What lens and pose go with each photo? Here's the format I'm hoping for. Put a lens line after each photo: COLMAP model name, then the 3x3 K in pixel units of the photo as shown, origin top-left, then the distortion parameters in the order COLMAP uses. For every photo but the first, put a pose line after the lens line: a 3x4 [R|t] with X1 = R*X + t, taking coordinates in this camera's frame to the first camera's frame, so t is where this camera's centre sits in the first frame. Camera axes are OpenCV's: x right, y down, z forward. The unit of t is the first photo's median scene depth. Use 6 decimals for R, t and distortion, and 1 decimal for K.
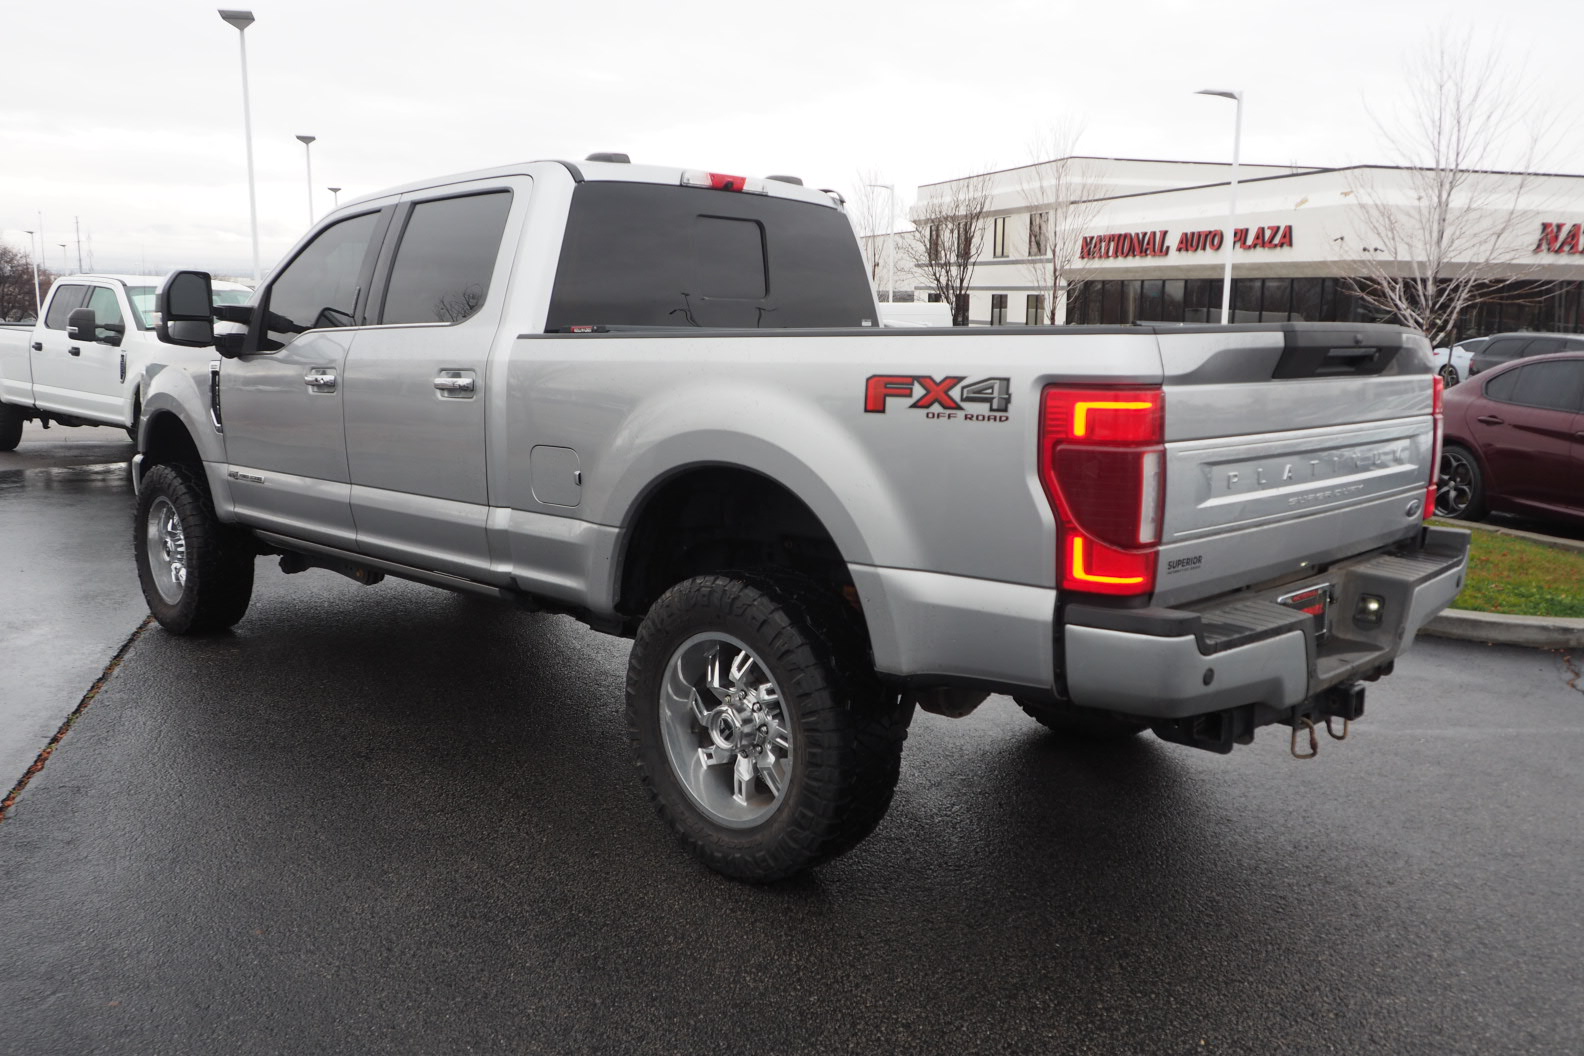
lens RADIAL K [[1250.4, 0, 753.6], [0, 1250.4, 532.1], [0, 0, 1]] dist [-0.010345, -0.003206]
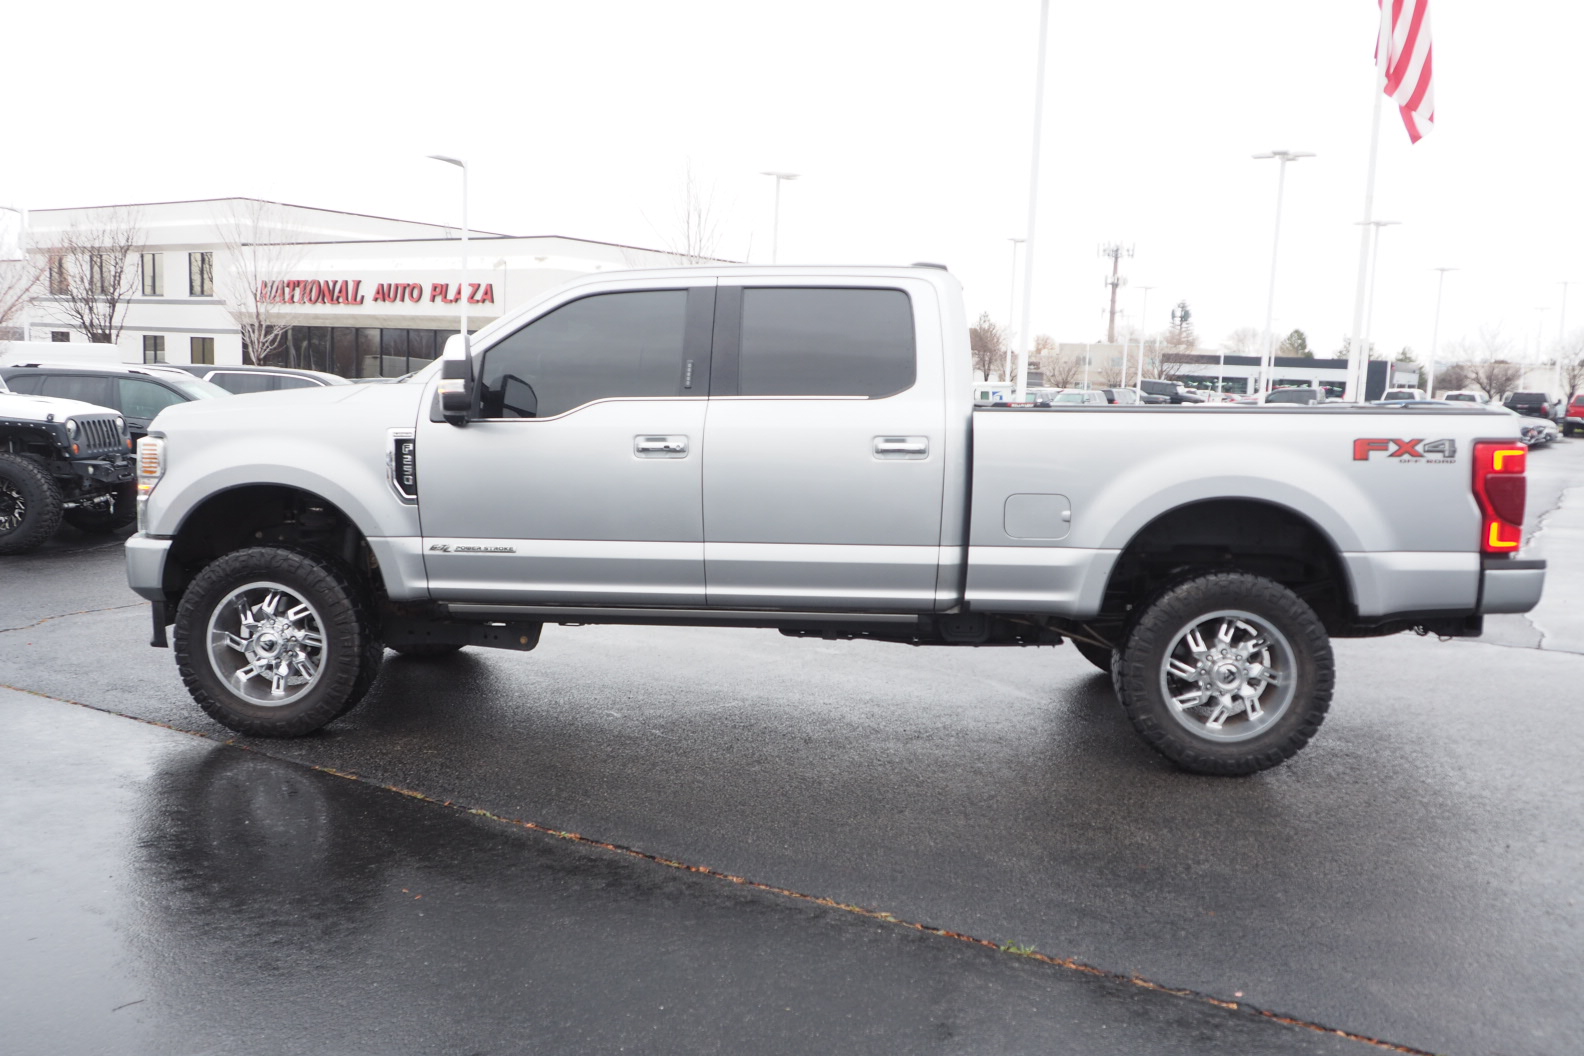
lens RADIAL K [[1250.4, 0, 753.6], [0, 1250.4, 532.1], [0, 0, 1]] dist [-0.010345, -0.003206]
pose [[0.769559, -0.065669, 0.635191, -0.131257], [0.087438, 0.996166, -0.002945, -0.005459], [-0.632562, 0.057806, 0.772350, 0.019018]]
